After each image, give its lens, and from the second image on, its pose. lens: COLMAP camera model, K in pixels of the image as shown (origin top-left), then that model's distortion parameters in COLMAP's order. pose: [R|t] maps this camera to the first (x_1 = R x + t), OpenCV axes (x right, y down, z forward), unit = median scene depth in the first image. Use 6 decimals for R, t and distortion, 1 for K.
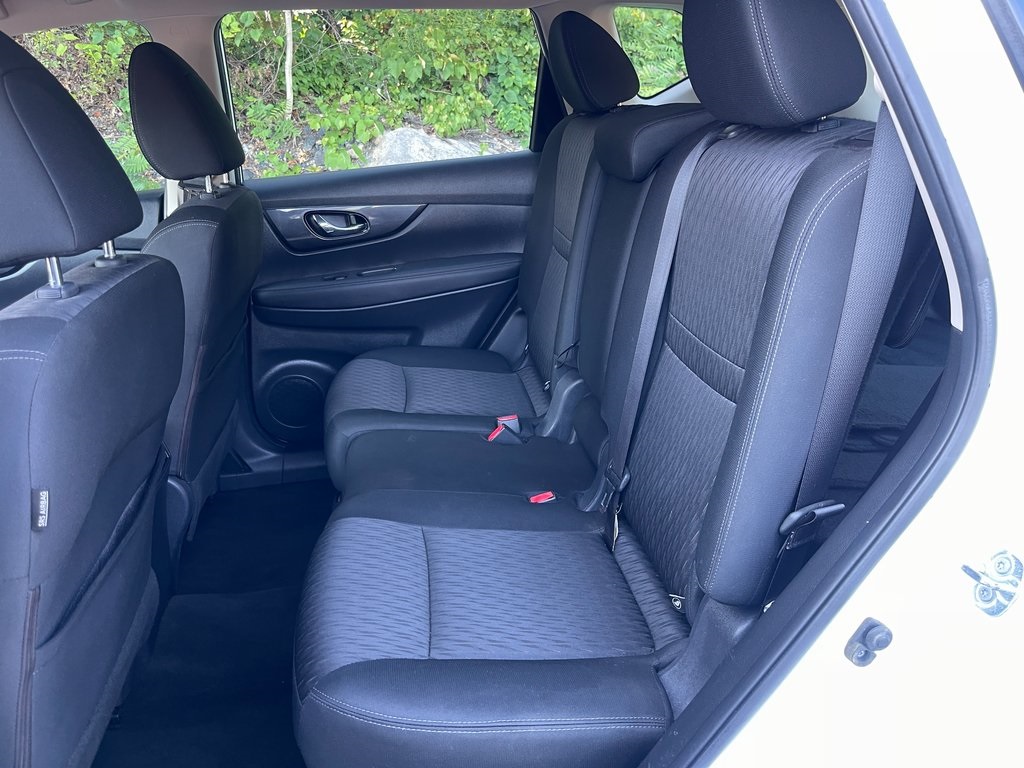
lens RADIAL K [[776.2, 0, 512.0], [0, 776.2, 384.0], [0, 0, 1]] dist [0.026682, -0.001520]
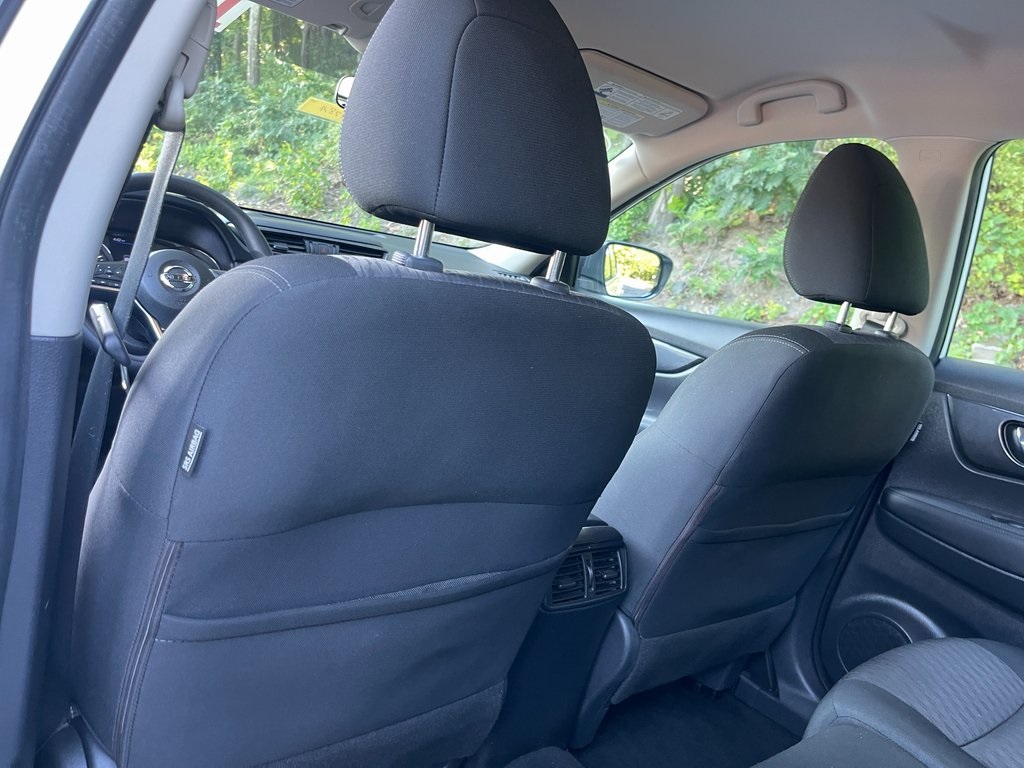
lens RADIAL K [[776.2, 0, 512.0], [0, 776.2, 384.0], [0, 0, 1]] dist [0.026682, -0.001520]
pose [[0.495637, 0.292738, -0.817709, 0.074792], [-0.504884, 0.863182, 0.002993, -0.025264], [0.706708, 0.411365, 0.575624, 0.264224]]
